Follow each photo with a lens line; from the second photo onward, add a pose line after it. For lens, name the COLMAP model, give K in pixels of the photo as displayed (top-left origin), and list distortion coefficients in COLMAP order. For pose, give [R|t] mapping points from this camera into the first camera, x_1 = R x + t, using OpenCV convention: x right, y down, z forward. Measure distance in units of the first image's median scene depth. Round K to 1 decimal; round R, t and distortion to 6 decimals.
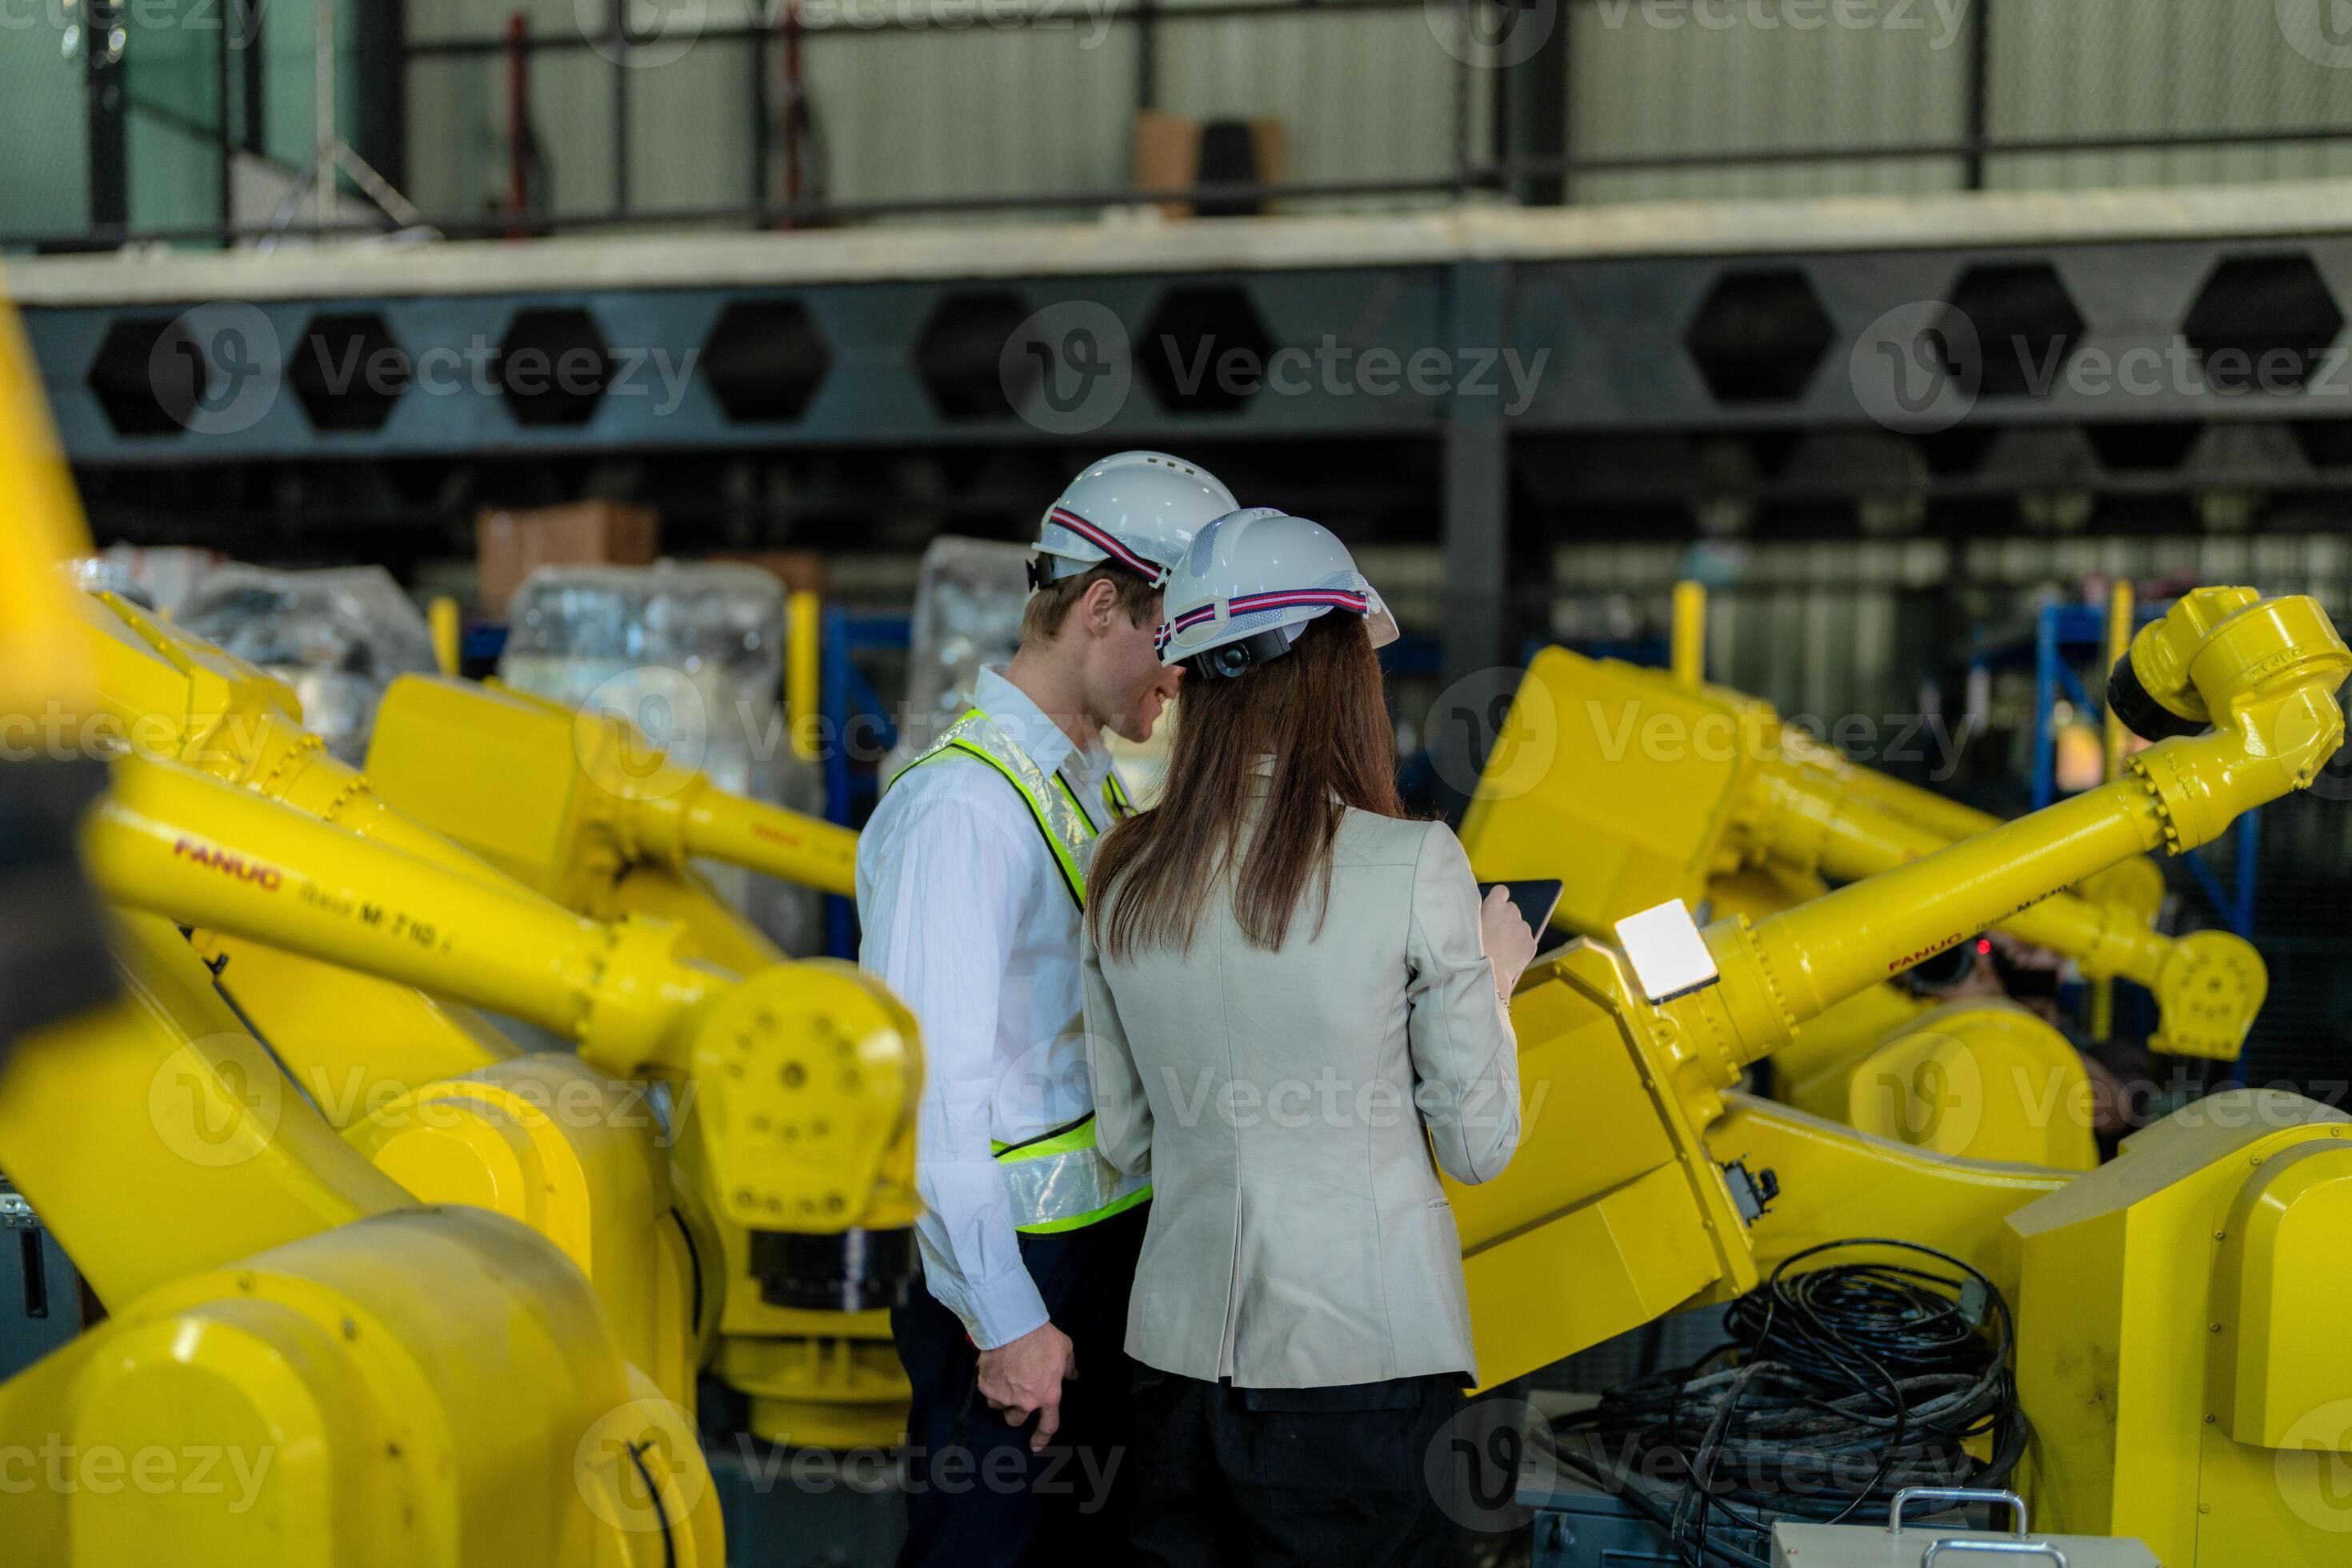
lens RADIAL K [[1494.3, 0, 1235.8], [0, 1494.3, 784.6], [0, 0, 1]] dist [-0.002902, 0.000614]
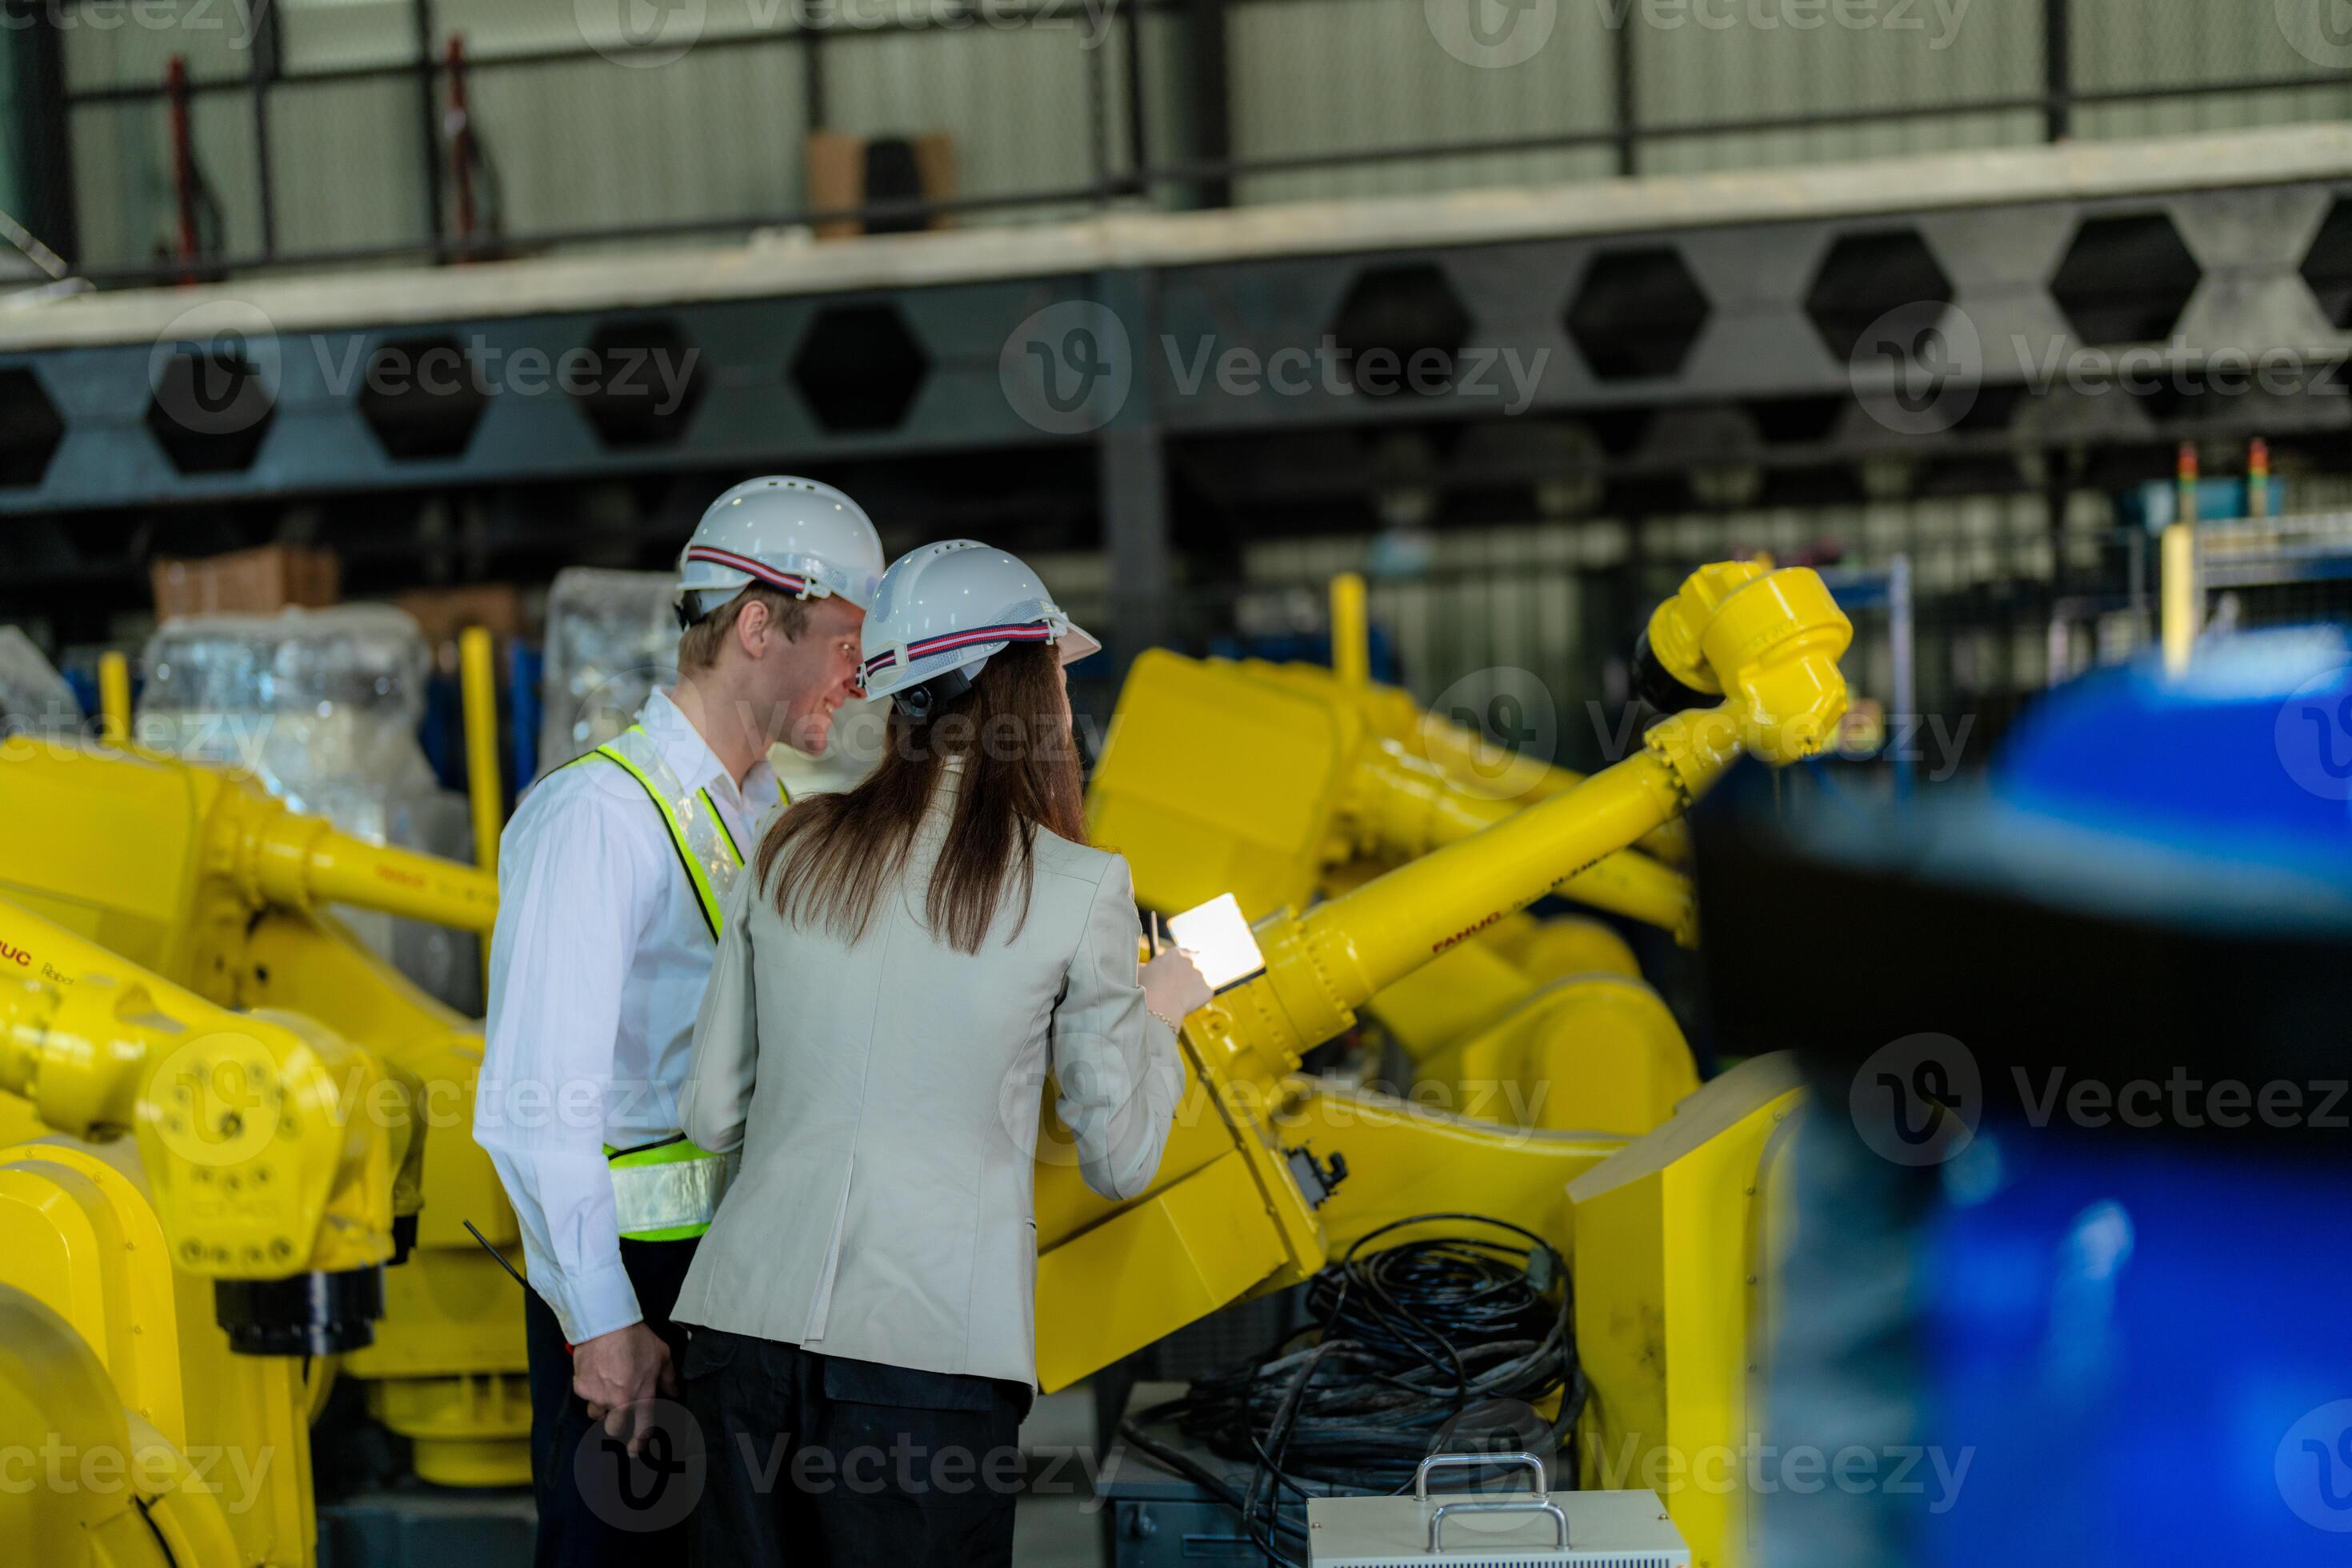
lens RADIAL K [[1494.3, 0, 1235.8], [0, 1494.3, 784.6], [0, 0, 1]] dist [-0.002902, 0.000614]
pose [[0.998046, -0.053882, 0.031631, 0.204628], [0.053799, 0.998546, 0.003452, -0.000903], [-0.031771, -0.001743, 0.999494, -0.014912]]
